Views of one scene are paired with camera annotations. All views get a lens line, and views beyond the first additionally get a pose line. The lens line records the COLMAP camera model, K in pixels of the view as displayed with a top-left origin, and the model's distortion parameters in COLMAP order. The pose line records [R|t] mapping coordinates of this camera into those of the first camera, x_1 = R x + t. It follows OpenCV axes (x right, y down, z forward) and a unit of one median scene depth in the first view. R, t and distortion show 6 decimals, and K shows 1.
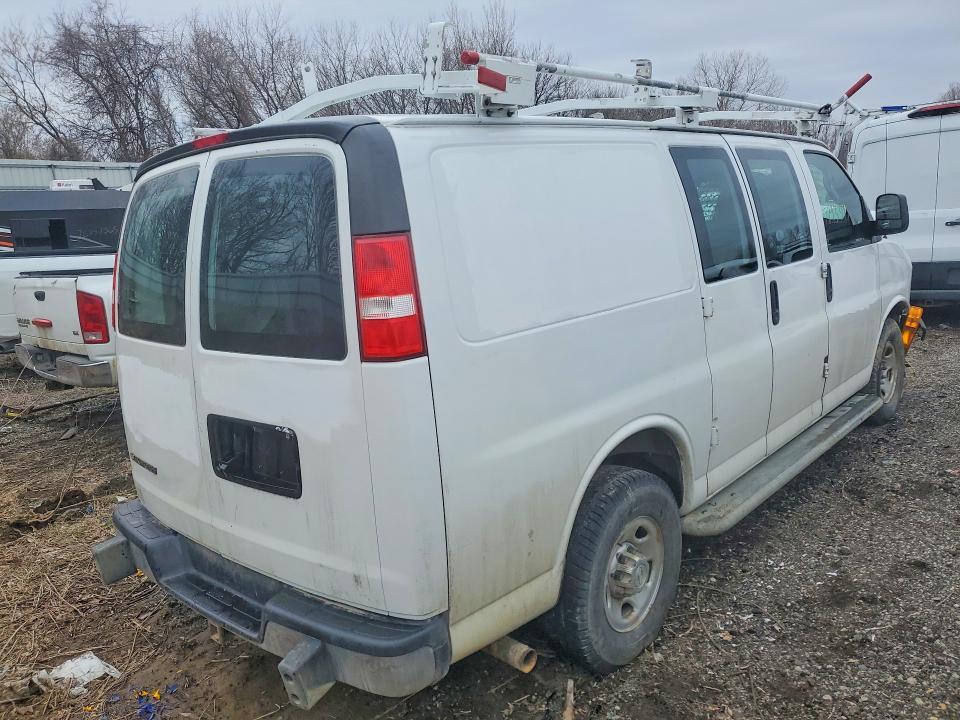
lens RADIAL K [[756.6, 0, 473.3], [0, 756.6, 366.8], [0, 0, 1]] dist [0.036489, -0.005423]
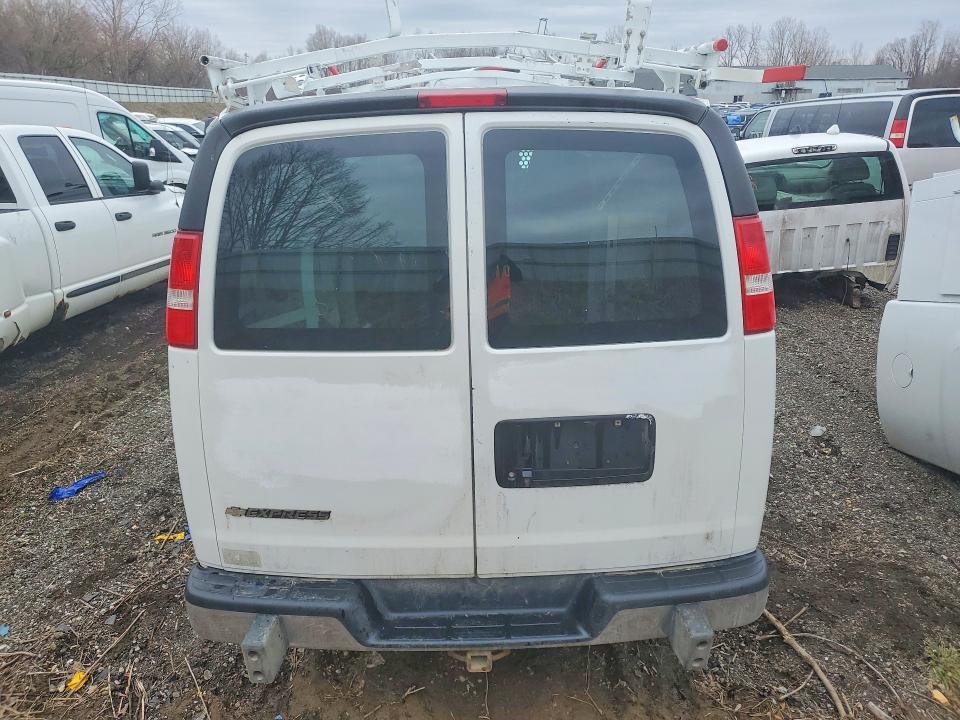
lens RADIAL K [[756.6, 0, 476.6], [0, 756.6, 349.6], [0, 0, 1]] dist [0.036489, -0.005423]
pose [[0.727811, -0.155576, 0.667897, -1.025936], [0.104231, 0.987708, 0.116489, -0.135689], [-0.677810, -0.015167, 0.735081, 0.414820]]
